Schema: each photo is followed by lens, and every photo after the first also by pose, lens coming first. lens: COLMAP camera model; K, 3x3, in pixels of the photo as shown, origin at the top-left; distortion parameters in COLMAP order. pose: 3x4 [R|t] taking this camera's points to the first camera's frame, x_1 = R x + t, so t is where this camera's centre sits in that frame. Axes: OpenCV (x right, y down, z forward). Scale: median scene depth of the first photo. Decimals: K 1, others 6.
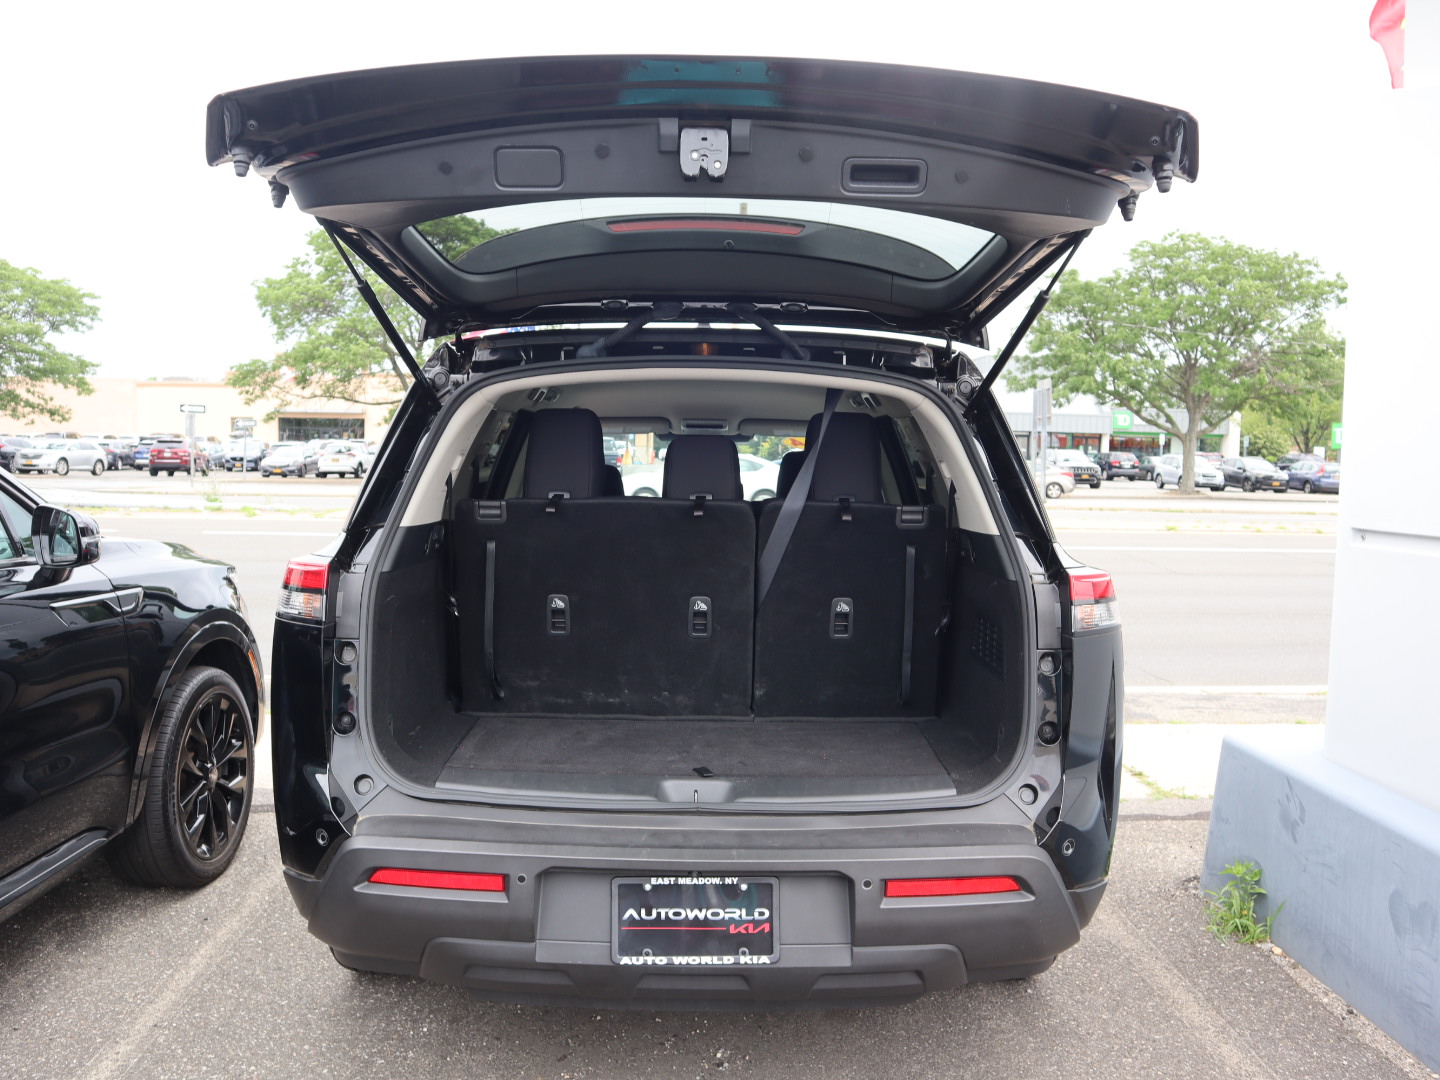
lens RADIAL K [[1151.6, 0, 711.7], [0, 1151.6, 546.0], [0, 0, 1]] dist [-0.120571, 0.106222]
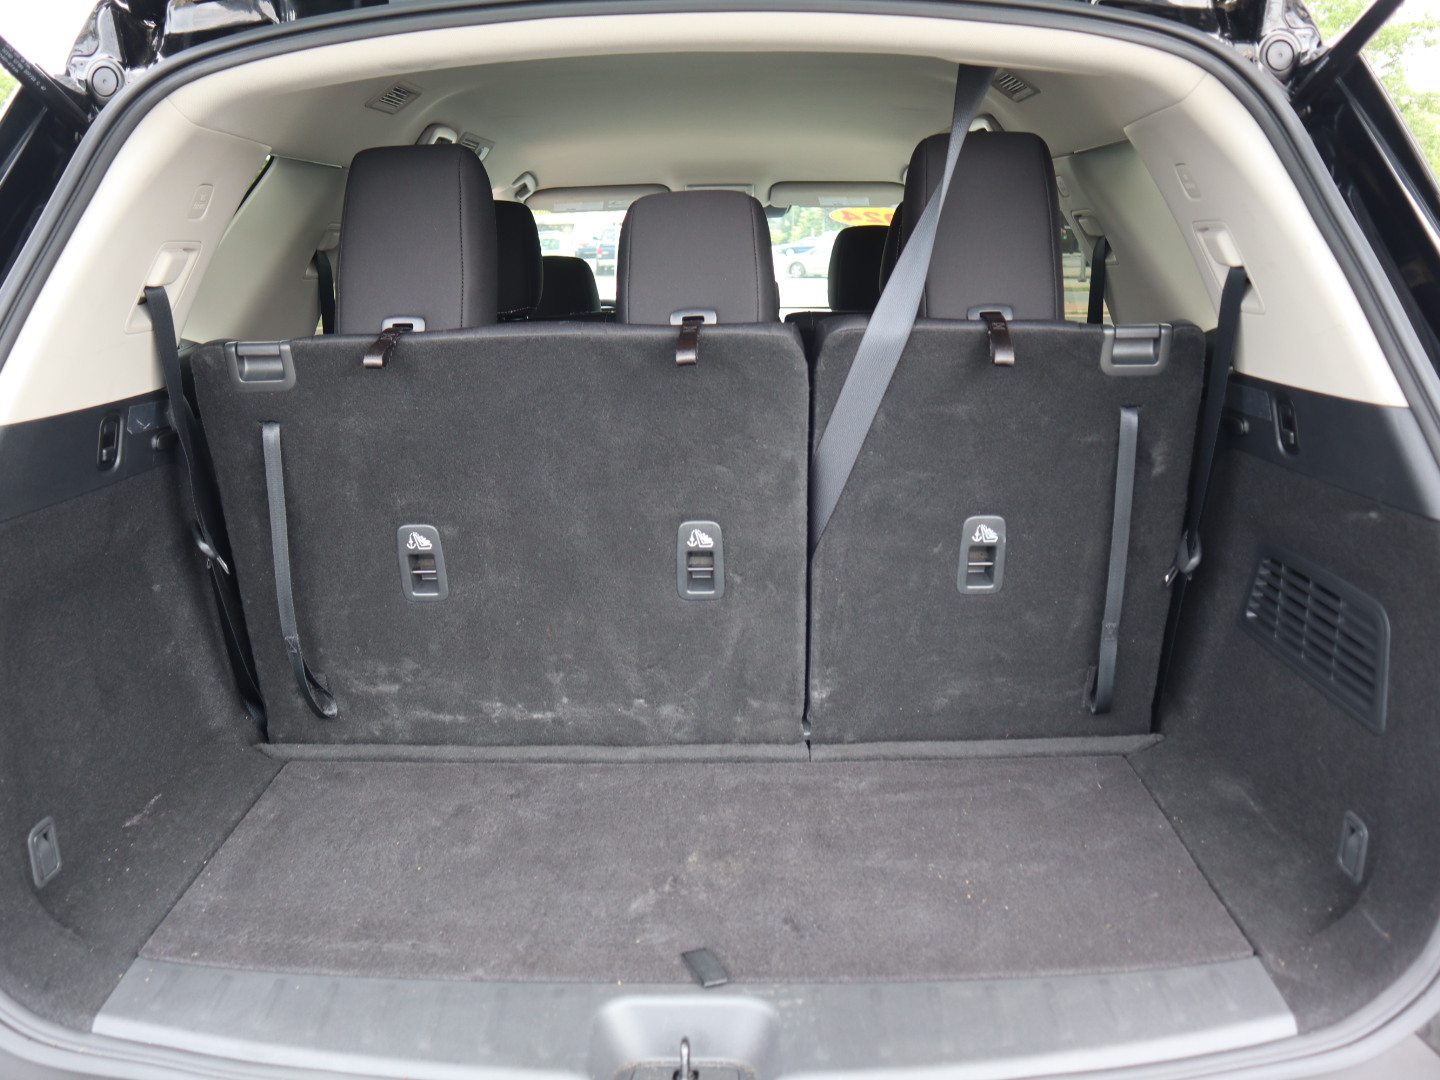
lens RADIAL K [[1151.6, 0, 711.7], [0, 1151.6, 546.0], [0, 0, 1]] dist [-0.120571, 0.106222]
pose [[0.999159, -0.024703, -0.032731, 0.011535], [0.030157, 0.983511, 0.178316, -0.033988], [0.027787, -0.179153, 0.983429, 0.508623]]
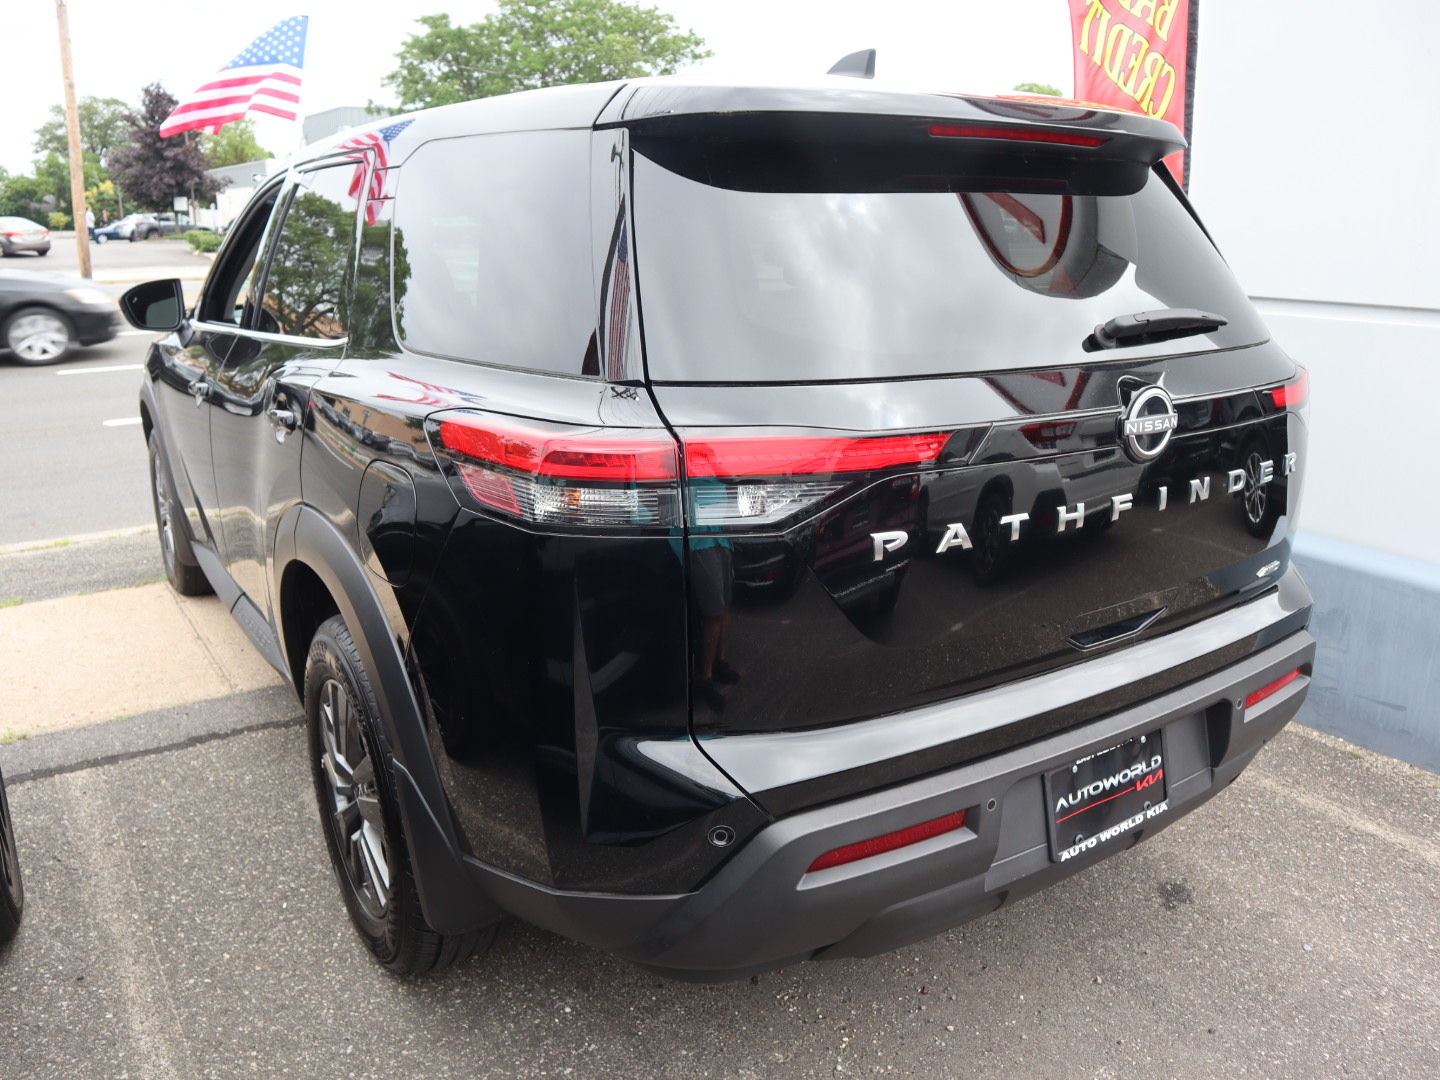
lens RADIAL K [[1151.6, 0, 711.7], [0, 1151.6, 546.0], [0, 0, 1]] dist [-0.120571, 0.106222]
pose [[0.837688, -0.171621, 0.518483, -0.549608], [0.061968, 0.973081, 0.221976, -0.057226], [-0.542622, -0.153817, 0.825774, 0.362556]]
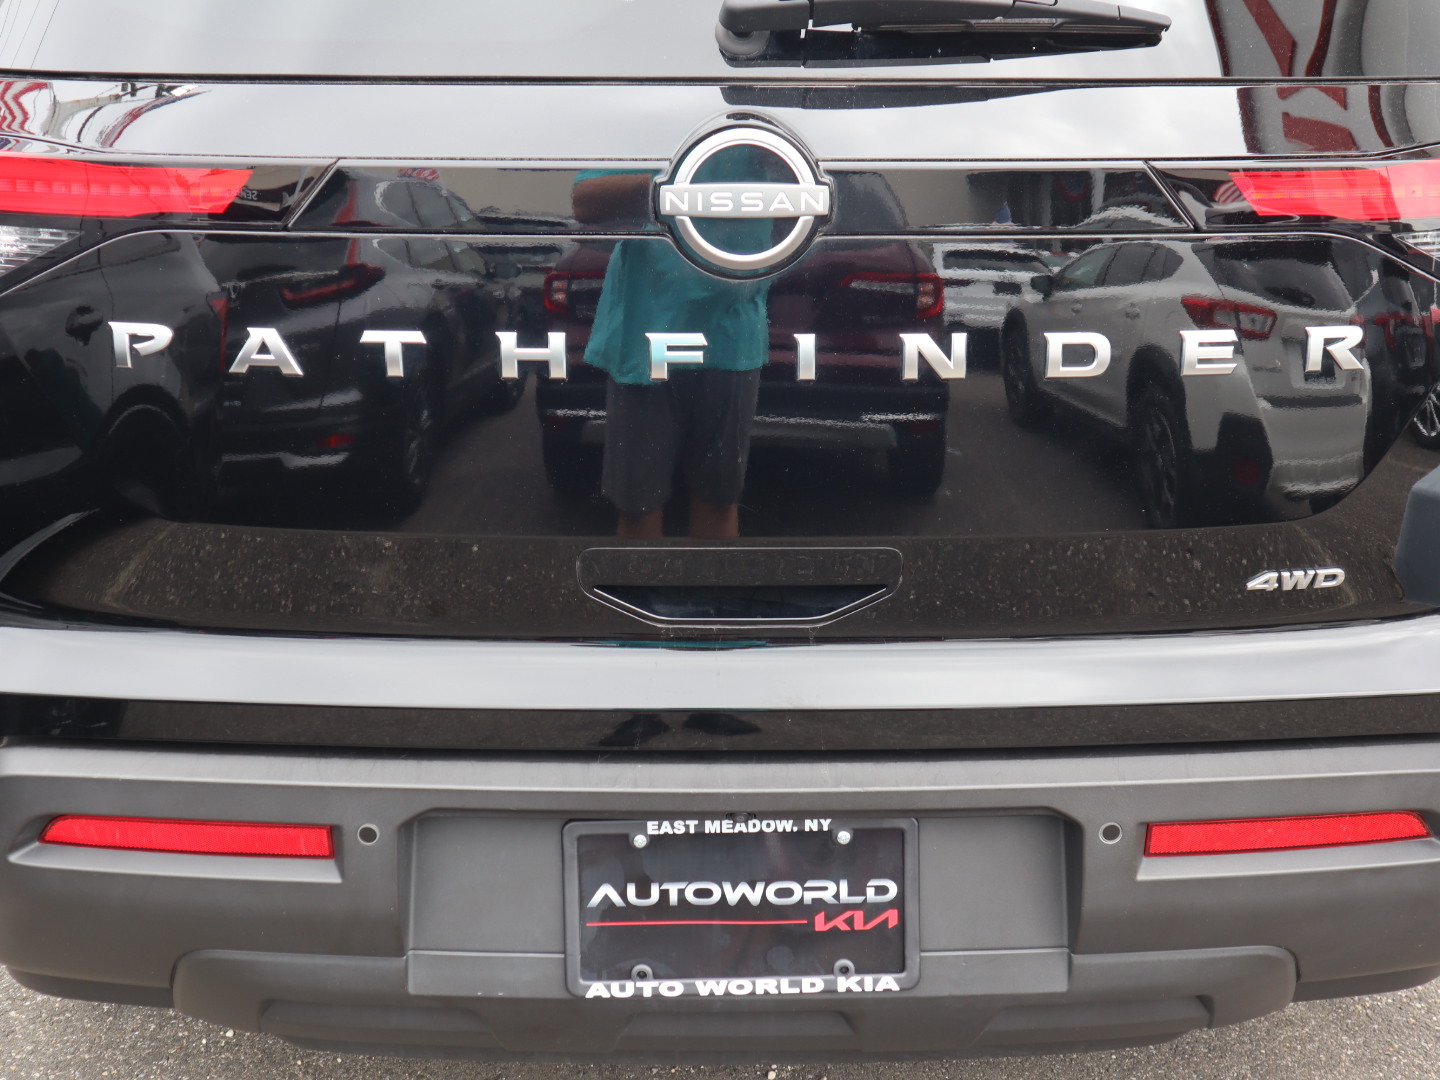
lens RADIAL K [[1673.6, 0, 720.0], [0, 1673.6, 540.0], [0, 0, 1]] dist [-0.012098, 0.080062]
pose [[0.999882, -0.014195, 0.005867, -0.019858], [0.012499, 0.973948, 0.226428, 0.017592], [-0.008928, -0.226328, 0.974010, 0.276990]]
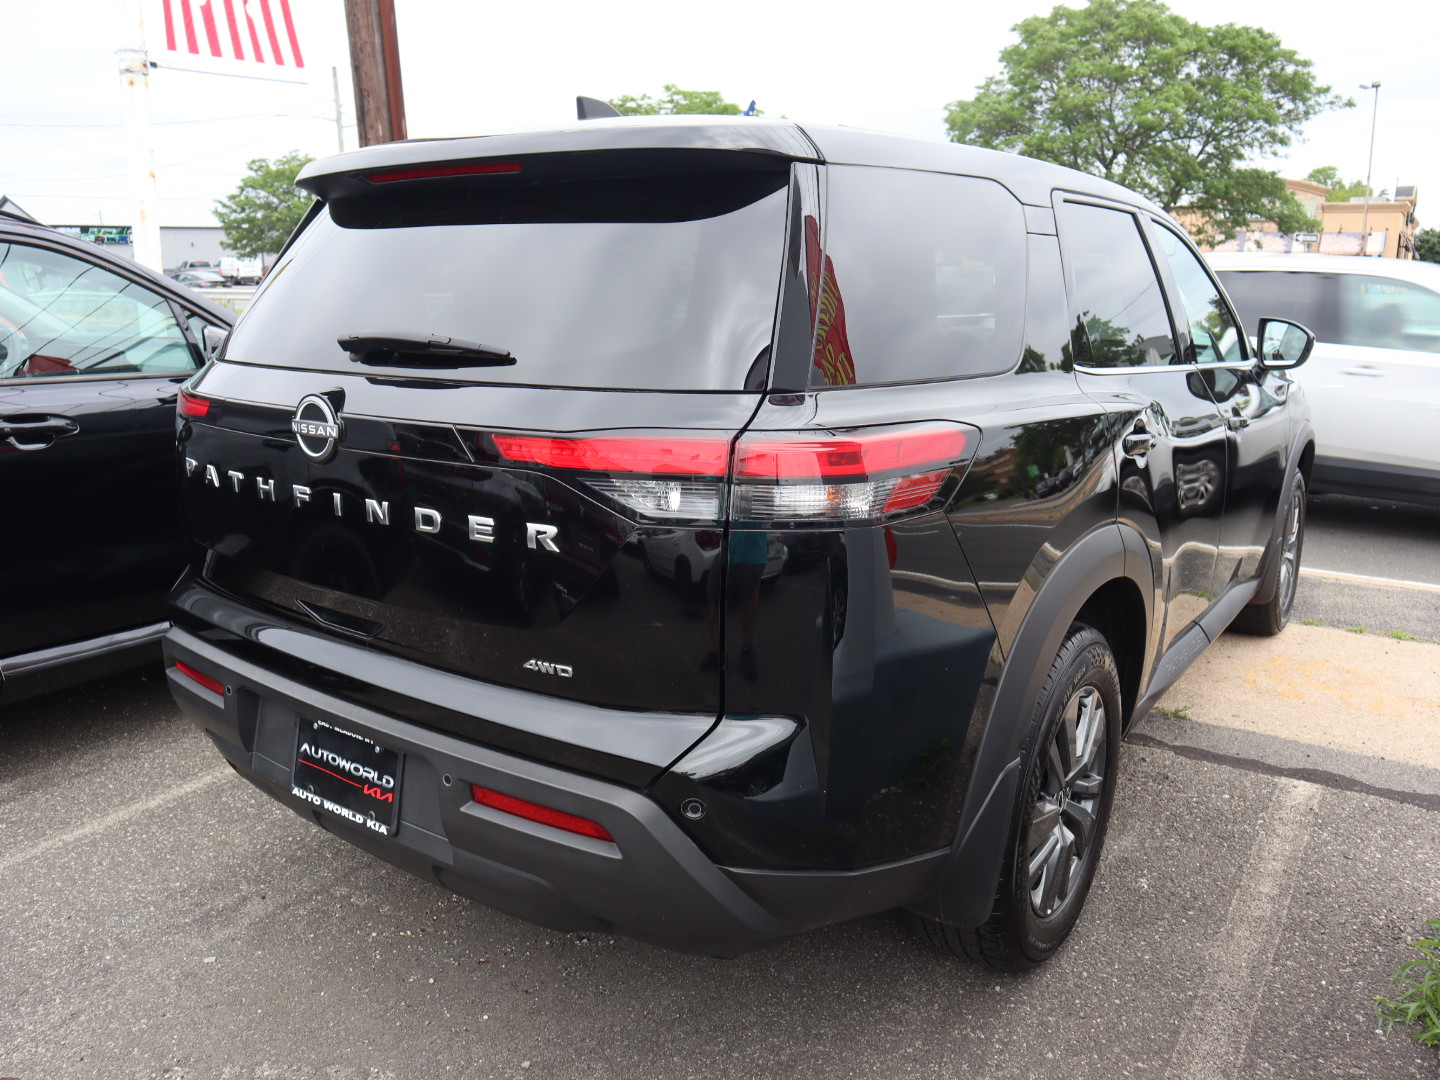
lens RADIAL K [[1151.6, 0, 711.7], [0, 1151.6, 546.0], [0, 0, 1]] dist [-0.120571, 0.106222]
pose [[0.802085, 0.132529, -0.582320, 0.597335], [-0.044755, 0.985663, 0.162680, -0.021156], [0.595531, -0.104421, 0.796517, 0.344814]]
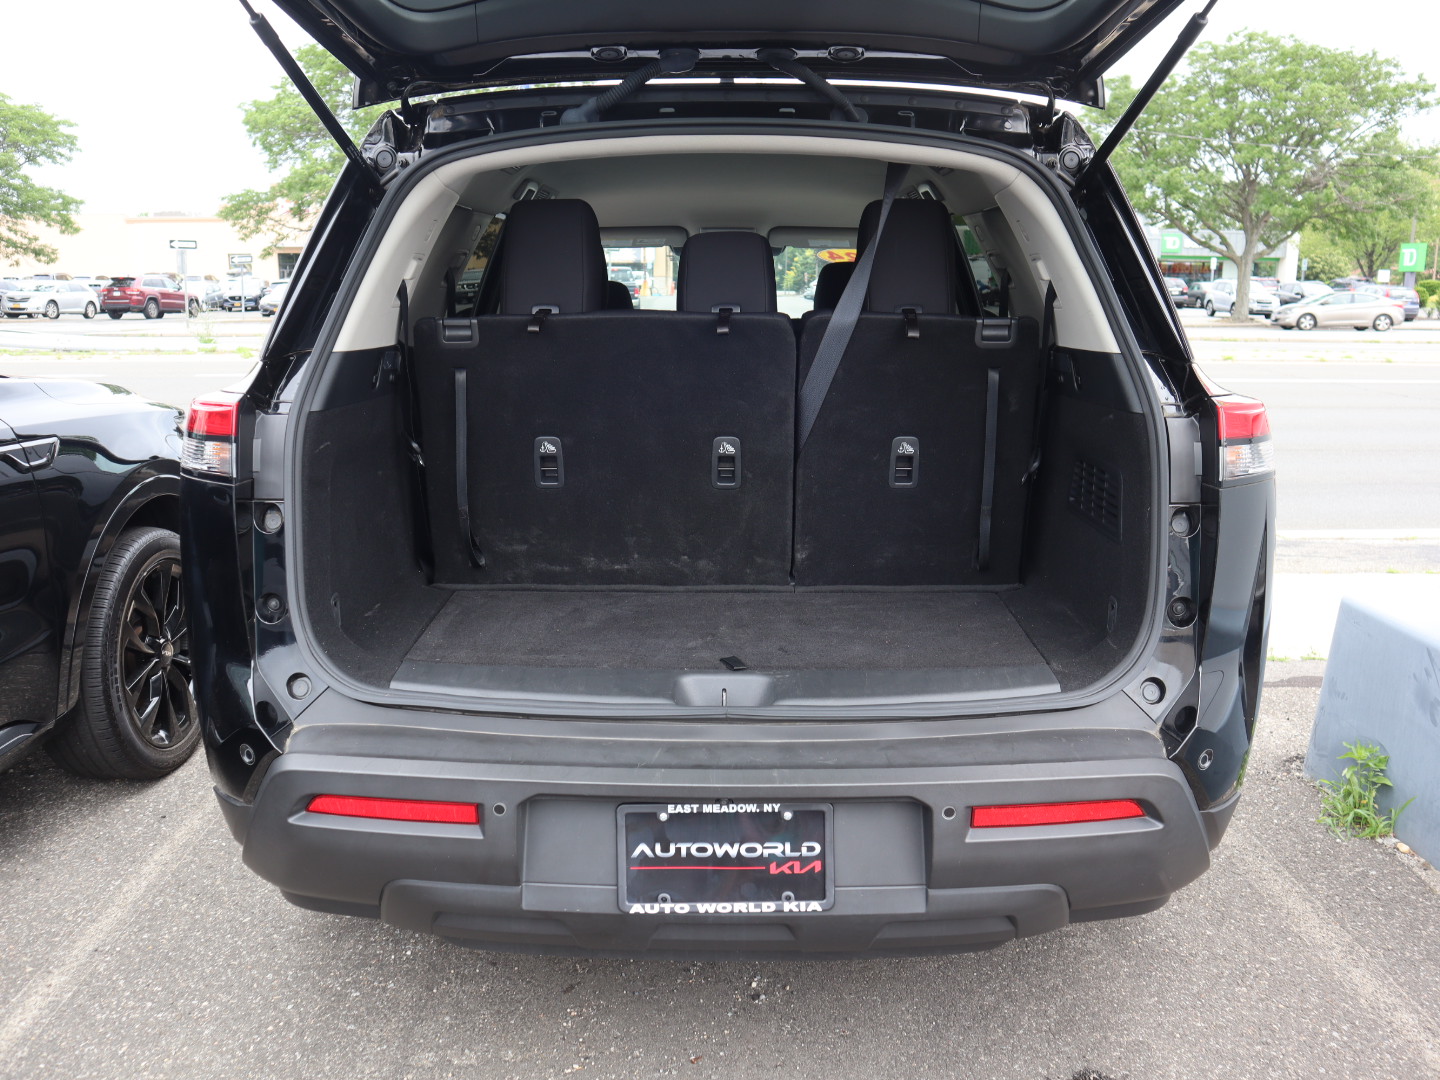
lens RADIAL K [[1178.4, 0, 714.9], [0, 1178.4, 541.6], [0, 0, 1]] dist [-0.112709, 0.099751]
pose [[0.999781, -0.010134, -0.018332, -0.003727], [0.012510, 0.990828, 0.134549, 0.006308], [0.016800, -0.134749, 0.990737, 0.186291]]
